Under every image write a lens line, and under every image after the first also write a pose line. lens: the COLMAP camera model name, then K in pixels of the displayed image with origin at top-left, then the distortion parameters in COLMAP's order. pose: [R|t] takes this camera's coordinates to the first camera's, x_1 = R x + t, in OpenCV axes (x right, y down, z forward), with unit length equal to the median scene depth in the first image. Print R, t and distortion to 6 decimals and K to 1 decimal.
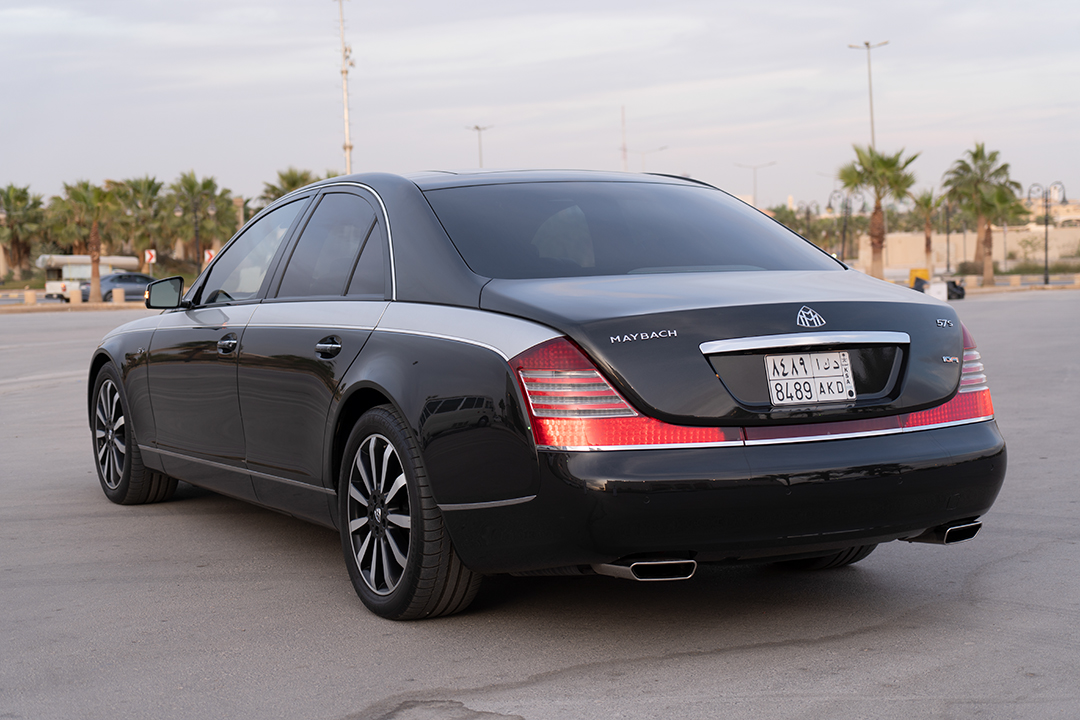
lens RADIAL K [[2043.3, 0, 539.1], [0, 2043.3, 358.1], [0, 0, 1]] dist [0.416610, 0.000000]
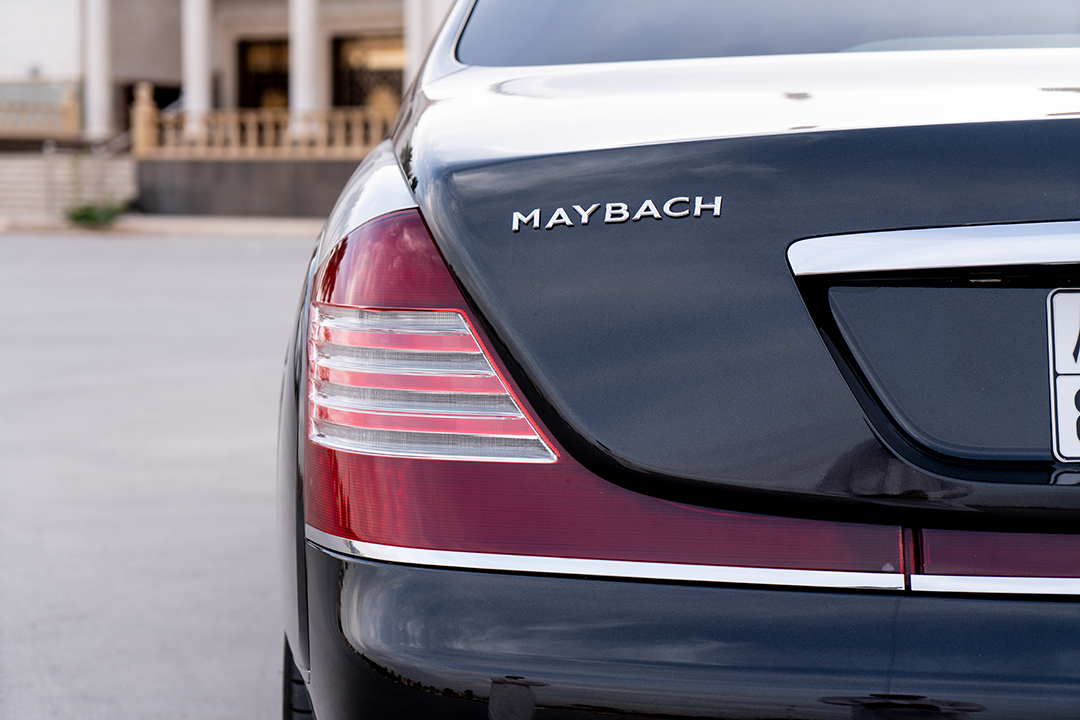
lens RADIAL K [[2410.3, 0, 535.2], [0, 2410.3, 360.3], [0, 0, 1]] dist [0.145145, 0.000000]
pose [[0.867228, 0.054239, -0.494948, 0.217987], [-0.041158, 0.998456, 0.037300, -0.001290], [0.496207, -0.011977, 0.868122, 0.654366]]
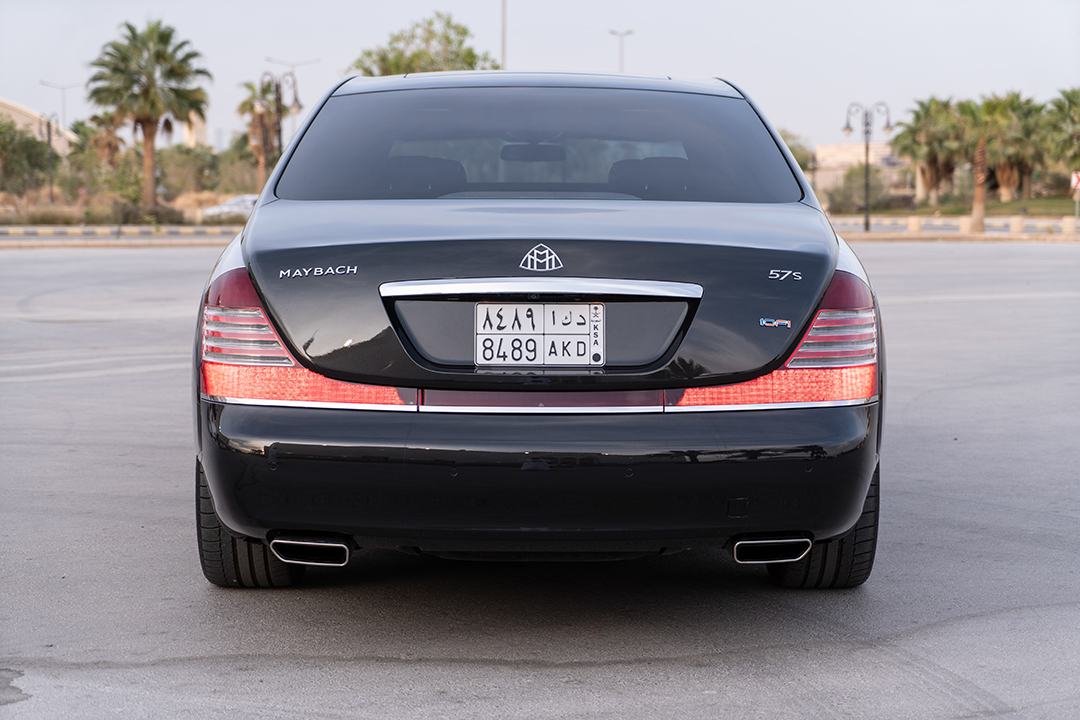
lens RADIAL K [[2410.3, 0, 542.8], [0, 2410.3, 356.9], [0, 0, 1]] dist [0.145145, 0.000000]
pose [[0.877088, 0.061004, -0.476441, 0.580002], [-0.049588, 0.998102, 0.036512, -0.015883], [0.477764, -0.008399, 0.878448, 0.182064]]
